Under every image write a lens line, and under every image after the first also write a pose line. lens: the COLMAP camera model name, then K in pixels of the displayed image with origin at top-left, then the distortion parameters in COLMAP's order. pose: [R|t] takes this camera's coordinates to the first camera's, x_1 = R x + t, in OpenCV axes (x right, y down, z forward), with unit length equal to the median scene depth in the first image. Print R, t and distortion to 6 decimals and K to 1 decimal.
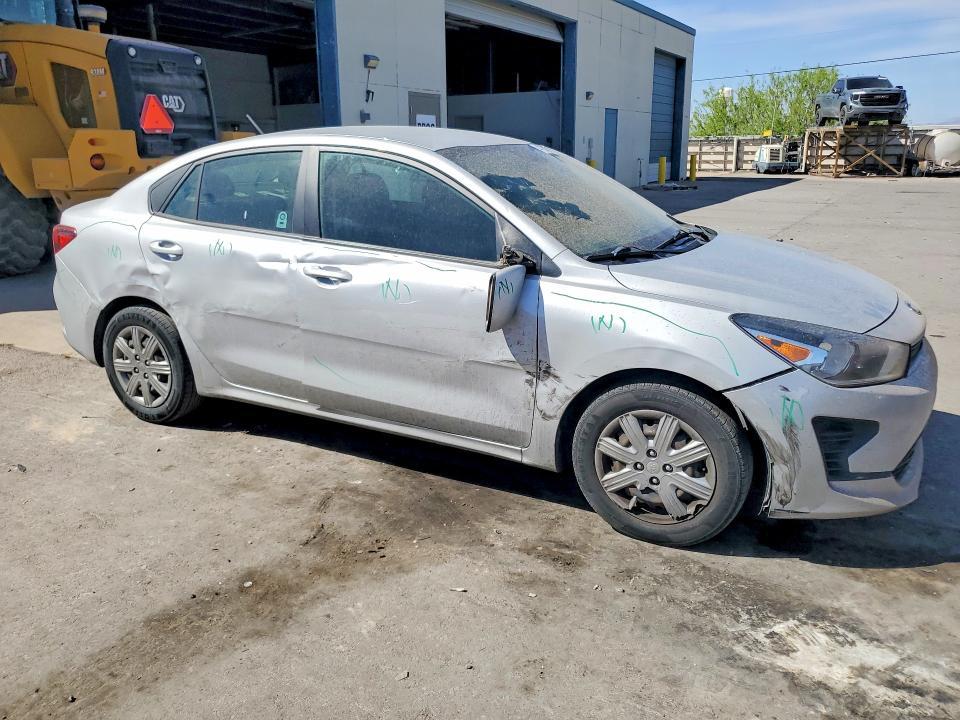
lens RADIAL K [[704.9, 0, 489.9], [0, 704.9, 363.4], [0, 0, 1]] dist [0.013082, 0.007564]
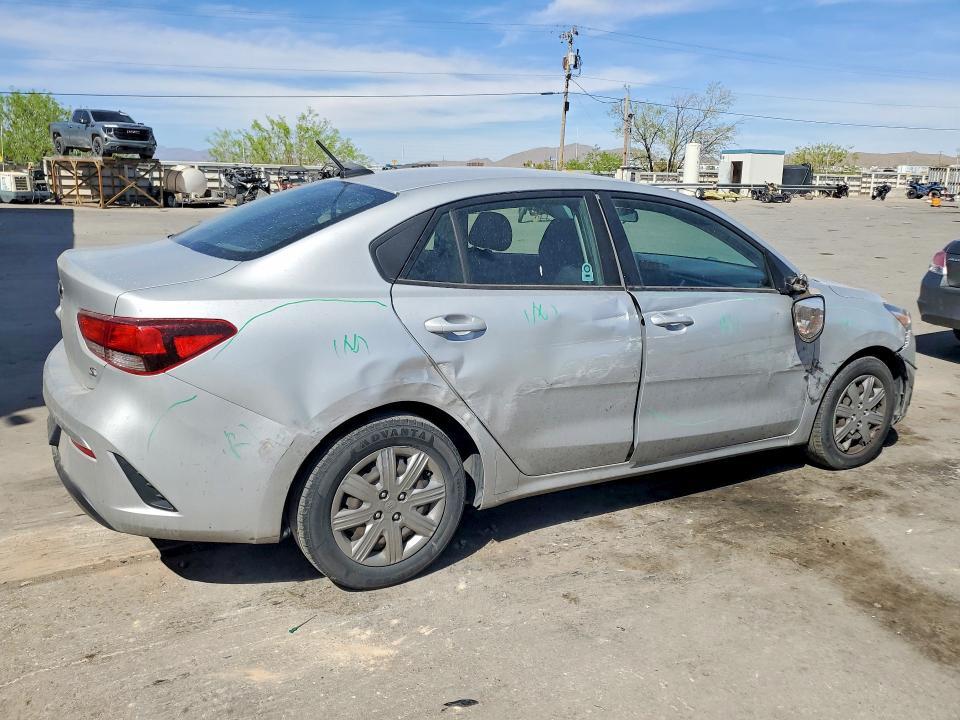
lens RADIAL K [[704.9, 0, 482.4], [0, 704.9, 349.7], [0, 0, 1]] dist [0.013082, 0.007564]
pose [[0.572139, -0.164866, 0.803416, -0.983831], [0.211498, 0.976114, 0.049690, -0.159825], [-0.792418, 0.141492, 0.593342, 0.523659]]
